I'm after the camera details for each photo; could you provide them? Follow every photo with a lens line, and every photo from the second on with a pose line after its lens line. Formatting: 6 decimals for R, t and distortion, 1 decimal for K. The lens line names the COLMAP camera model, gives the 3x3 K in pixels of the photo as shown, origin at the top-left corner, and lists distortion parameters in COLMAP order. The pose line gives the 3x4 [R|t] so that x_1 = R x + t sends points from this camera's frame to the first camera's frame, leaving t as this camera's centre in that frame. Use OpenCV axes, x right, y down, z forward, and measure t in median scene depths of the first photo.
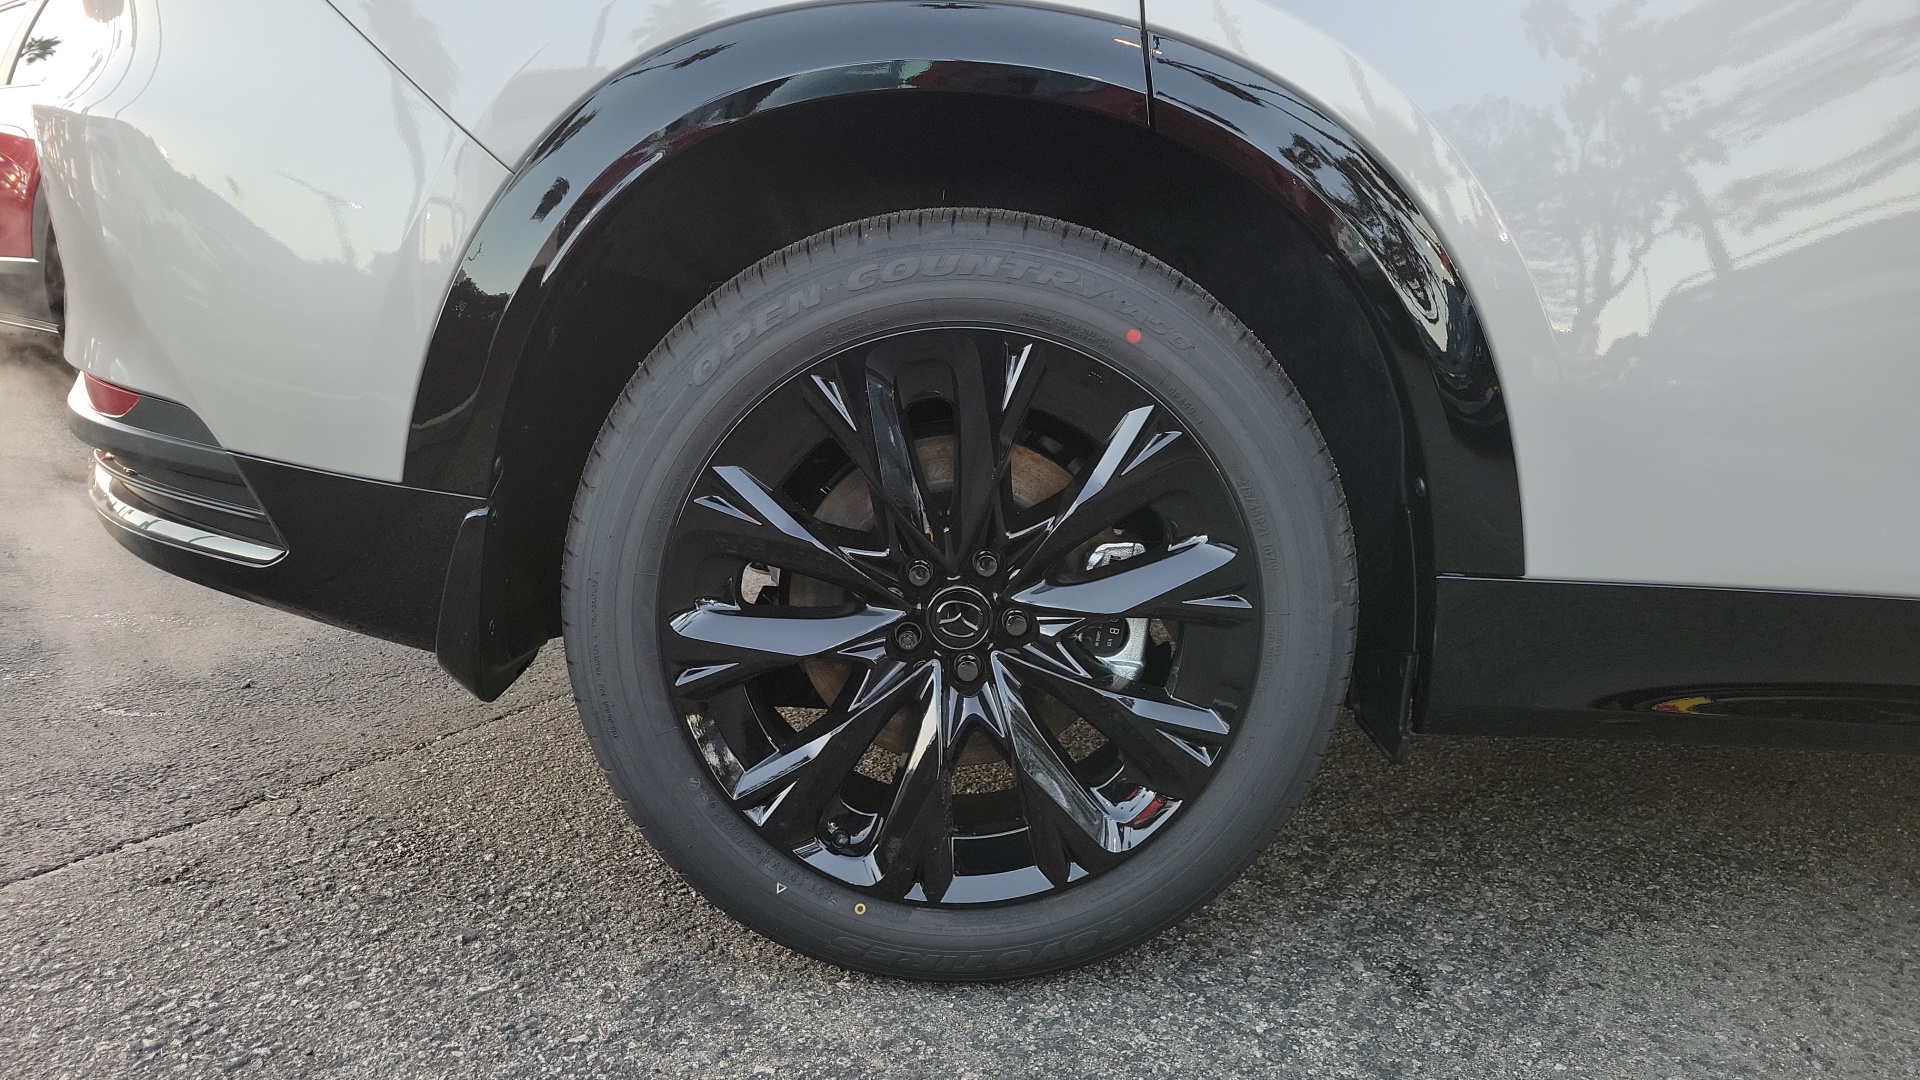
lens RADIAL K [[1487.5, 0, 960.0], [0, 1487.5, 540.0], [0, 0, 1]] dist [0.070083, -0.000779]
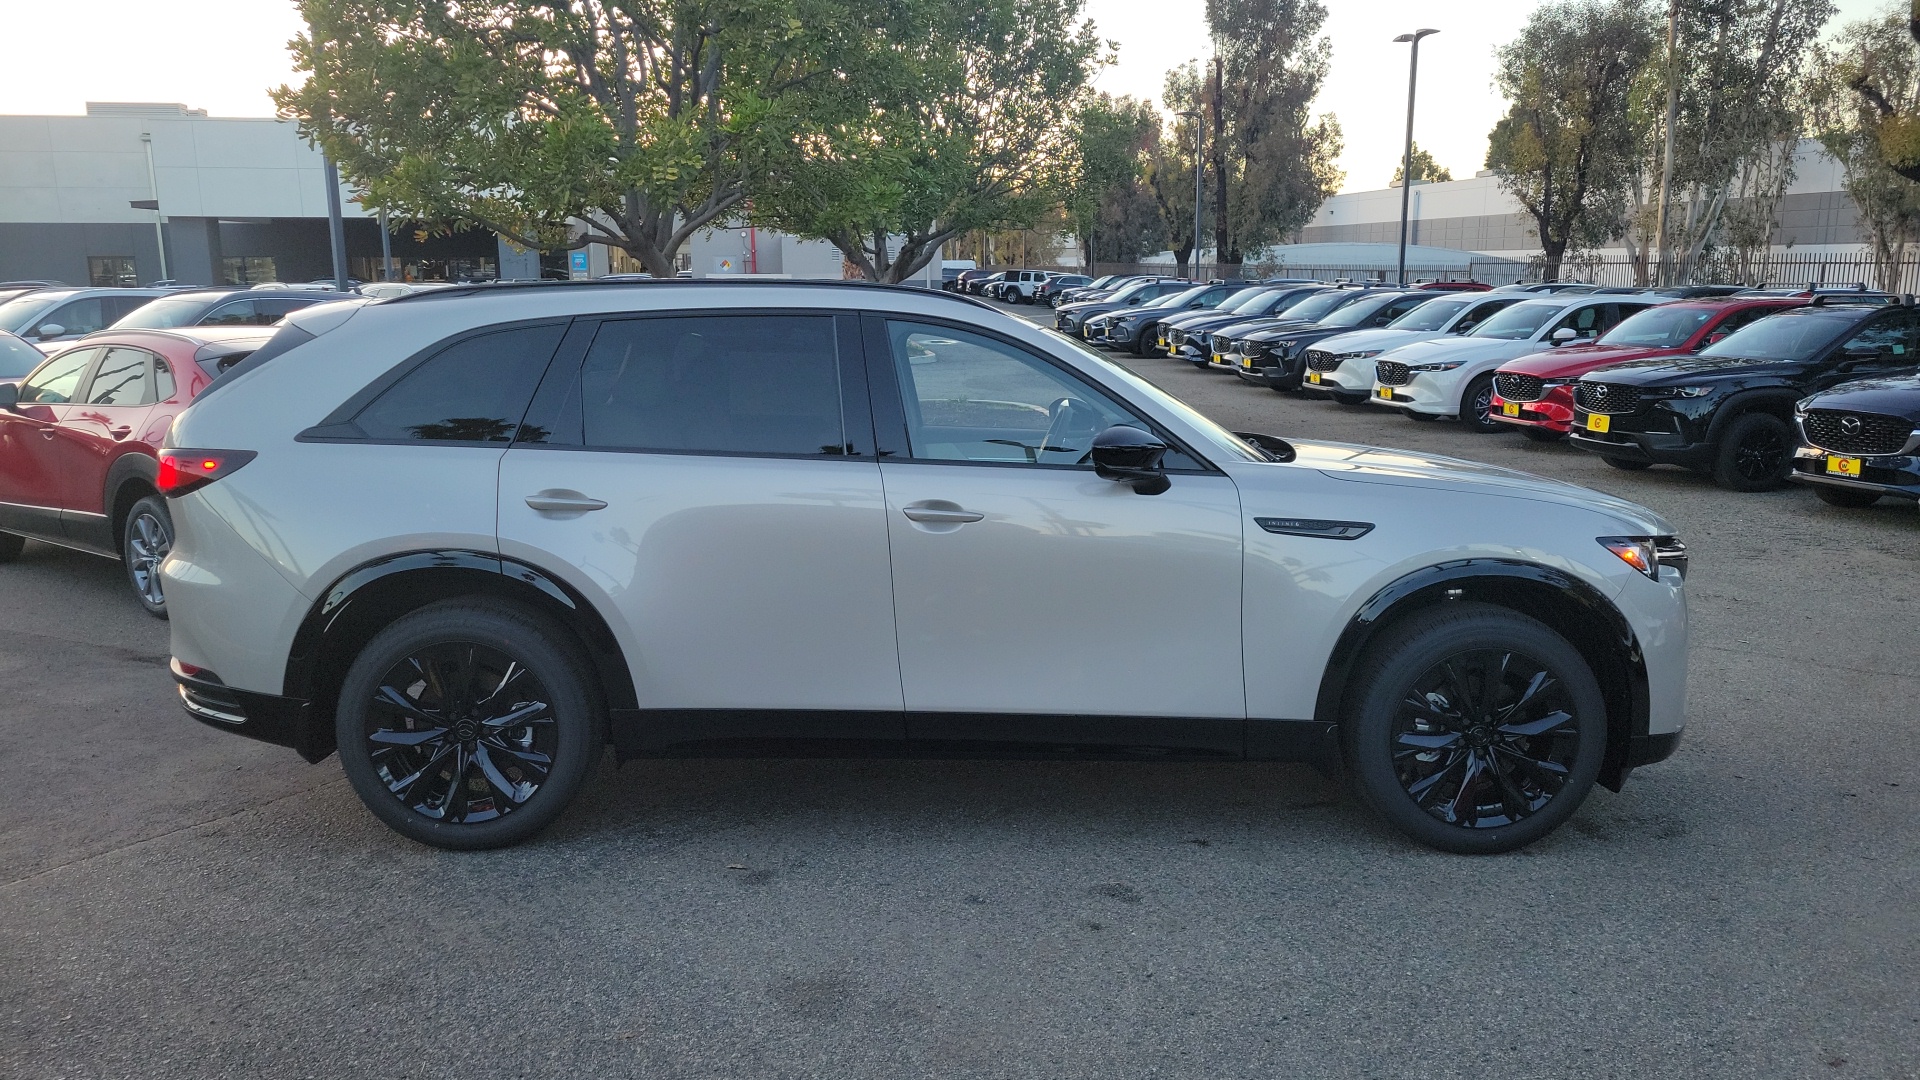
lens RADIAL K [[1418.7, 0, 960.0], [0, 1418.7, 540.0], [0, 0, 1]] dist [0.067254, -0.045571]
pose [[0.998866, -0.043914, 0.018378, 0.985005], [0.044827, 0.997605, -0.052680, -0.137593], [-0.016021, 0.053444, 0.998442, -2.006416]]
